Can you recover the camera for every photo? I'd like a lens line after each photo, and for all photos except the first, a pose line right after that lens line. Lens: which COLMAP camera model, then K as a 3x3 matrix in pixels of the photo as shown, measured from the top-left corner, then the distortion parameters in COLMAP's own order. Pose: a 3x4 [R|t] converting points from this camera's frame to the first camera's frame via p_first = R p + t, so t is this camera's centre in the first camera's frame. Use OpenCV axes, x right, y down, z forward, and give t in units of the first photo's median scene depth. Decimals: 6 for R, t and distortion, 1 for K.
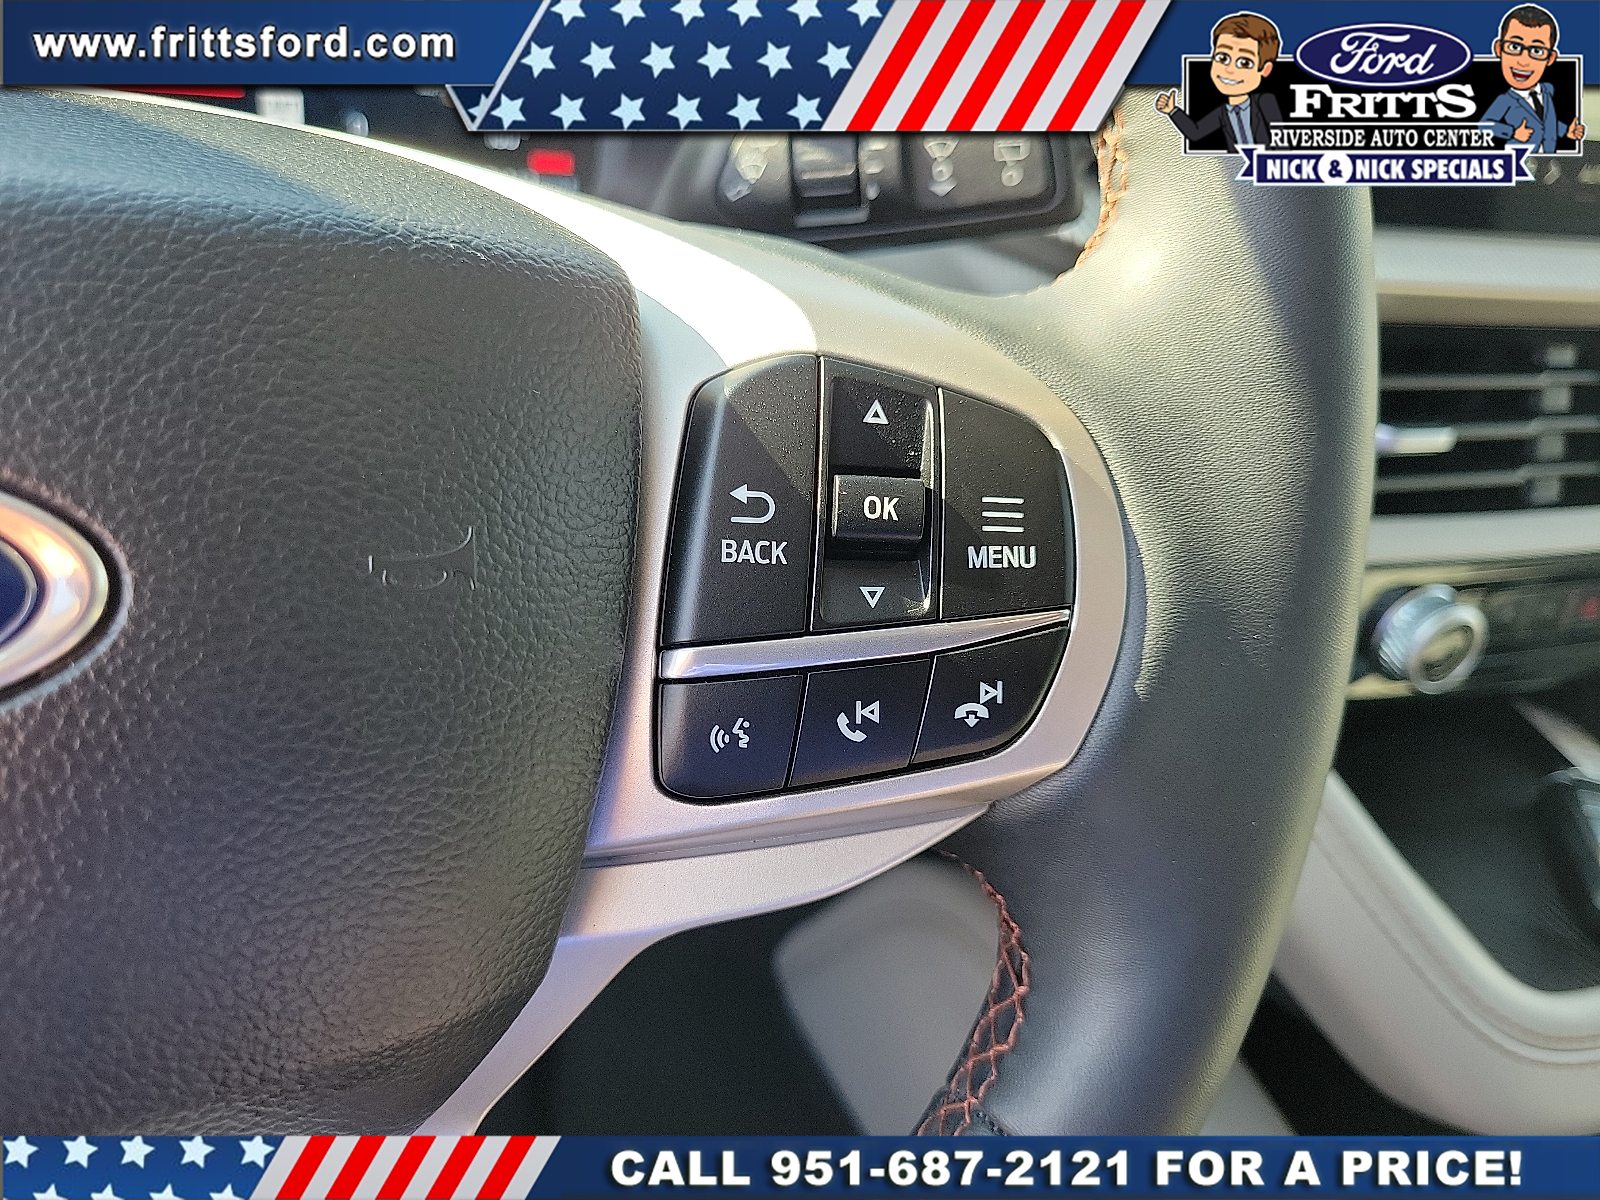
lens RADIAL K [[1199.8, 0, 800.0], [0, 1199.8, 600.0], [0, 0, 1]] dist [0.002619, 0.004989]
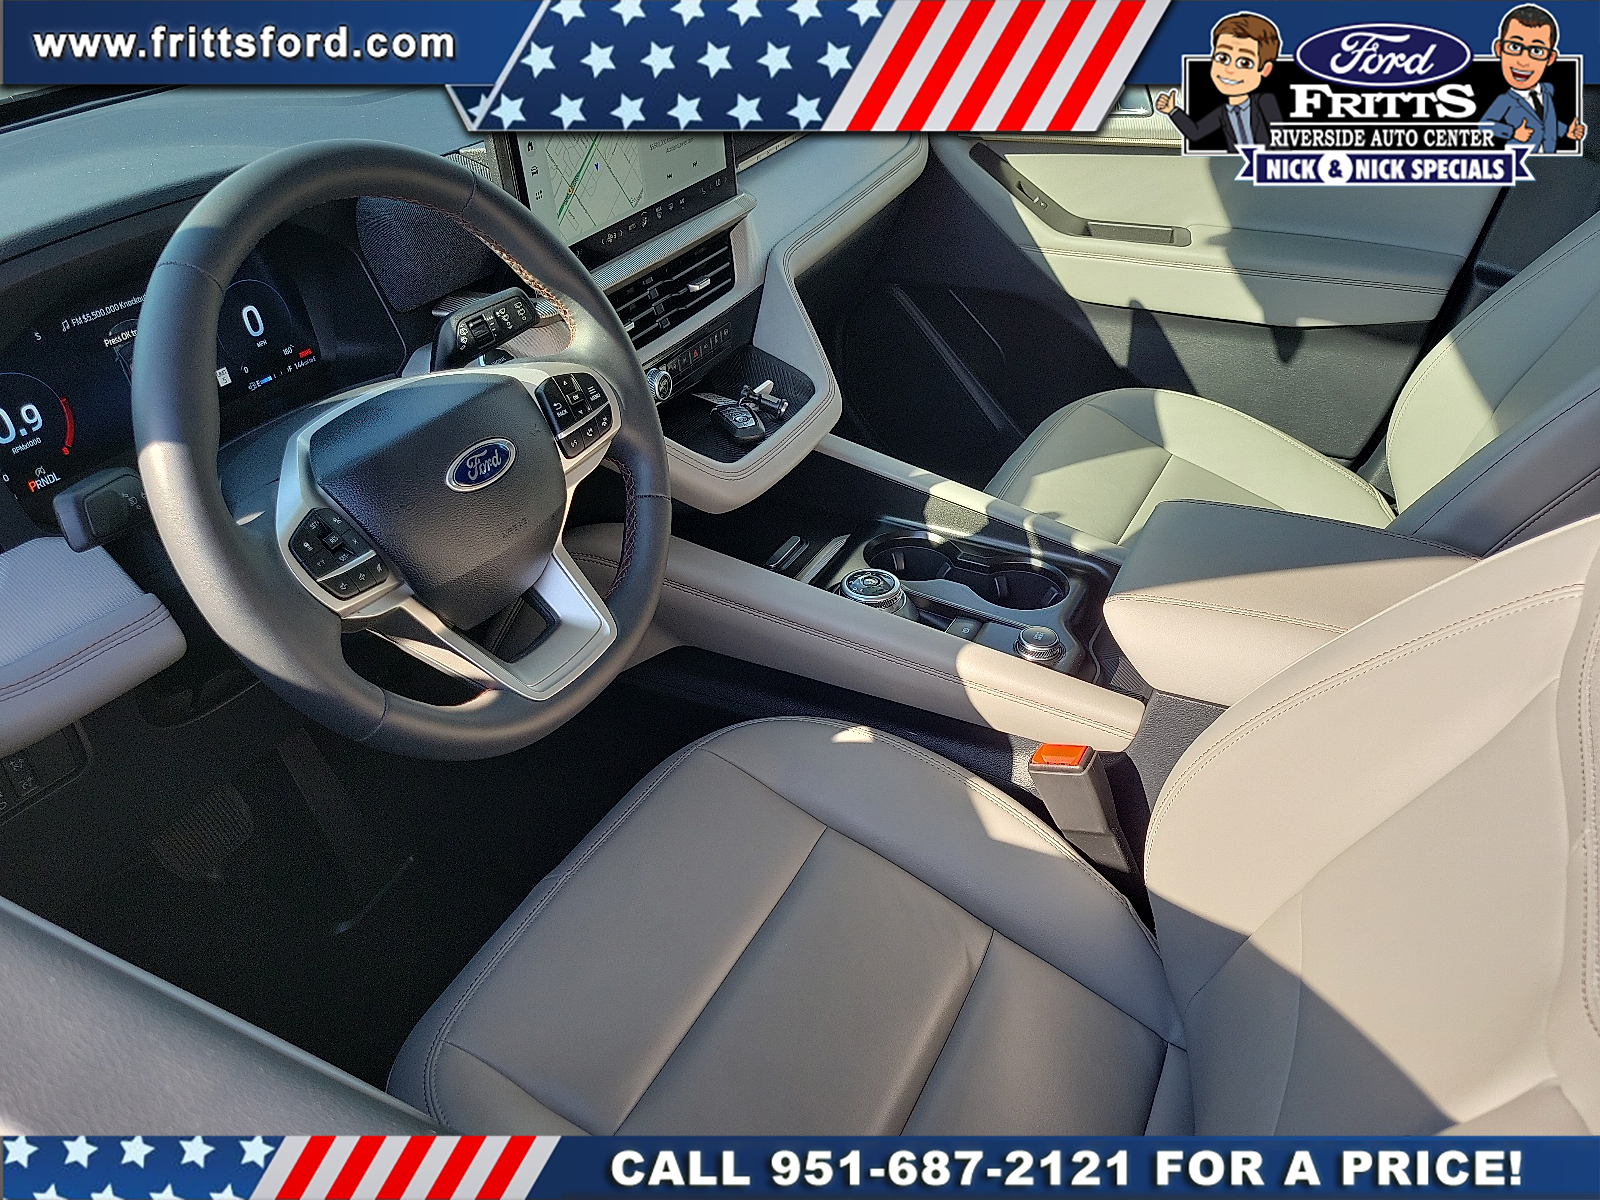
lens RADIAL K [[1199.8, 0, 800.0], [0, 1199.8, 600.0], [0, 0, 1]] dist [0.002619, 0.004989]
pose [[0.725110, -0.492729, 0.481076, -2.335637], [0.438602, 0.869020, 0.228979, -0.076284], [-0.530890, 0.044966, 0.846247, -4.282956]]
